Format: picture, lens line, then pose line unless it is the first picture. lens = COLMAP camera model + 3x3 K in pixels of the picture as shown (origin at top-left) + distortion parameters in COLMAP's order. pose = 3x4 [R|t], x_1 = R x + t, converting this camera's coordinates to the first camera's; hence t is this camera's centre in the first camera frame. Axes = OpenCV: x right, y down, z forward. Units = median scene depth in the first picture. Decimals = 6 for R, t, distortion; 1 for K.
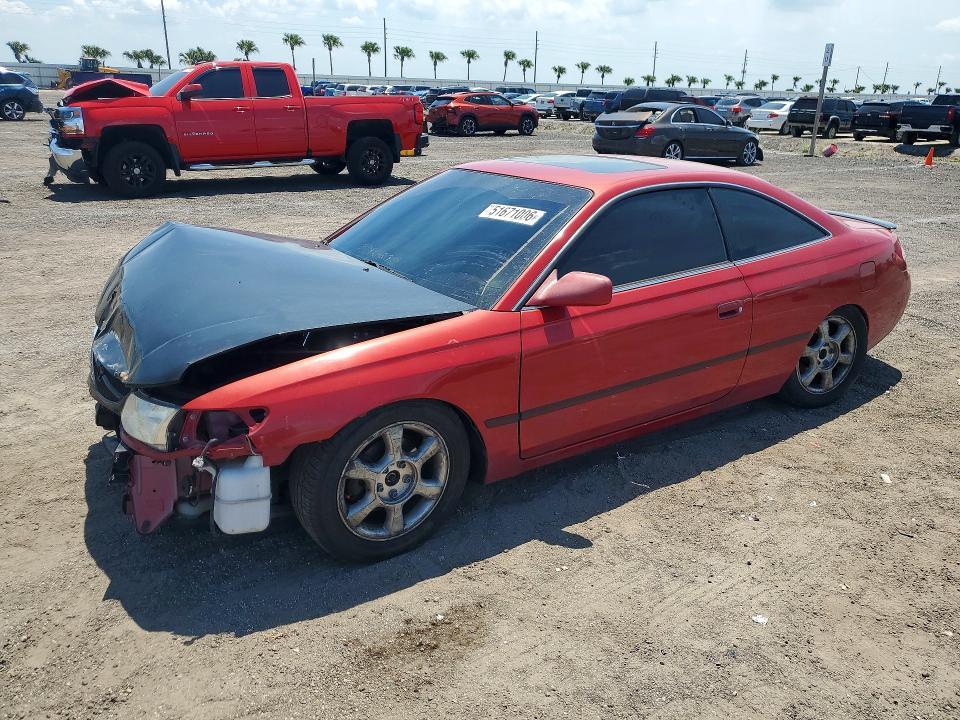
lens RADIAL K [[755.7, 0, 482.1], [0, 755.7, 359.3], [0, 0, 1]] dist [0.008578, 0.014708]
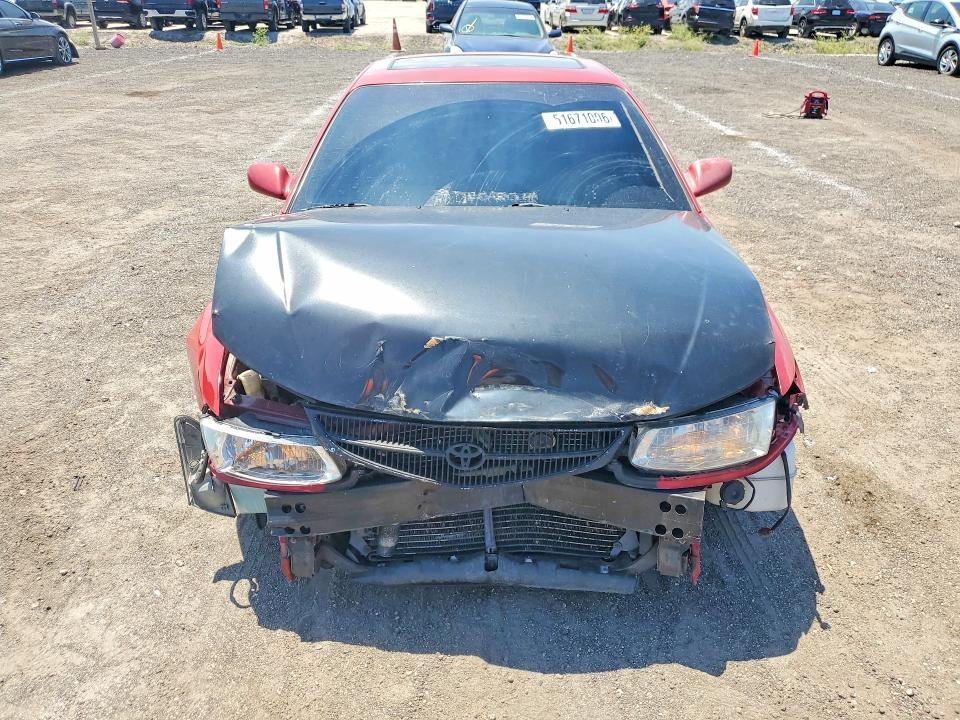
lens RADIAL K [[755.7, 0, 484.2], [0, 755.7, 354.6], [0, 0, 1]] dist [0.008578, 0.014708]
pose [[0.562473, -0.379722, 0.734463, -0.150073], [0.285124, 0.922894, 0.258786, -0.036087], [-0.776098, 0.063853, 0.627371, 0.093437]]
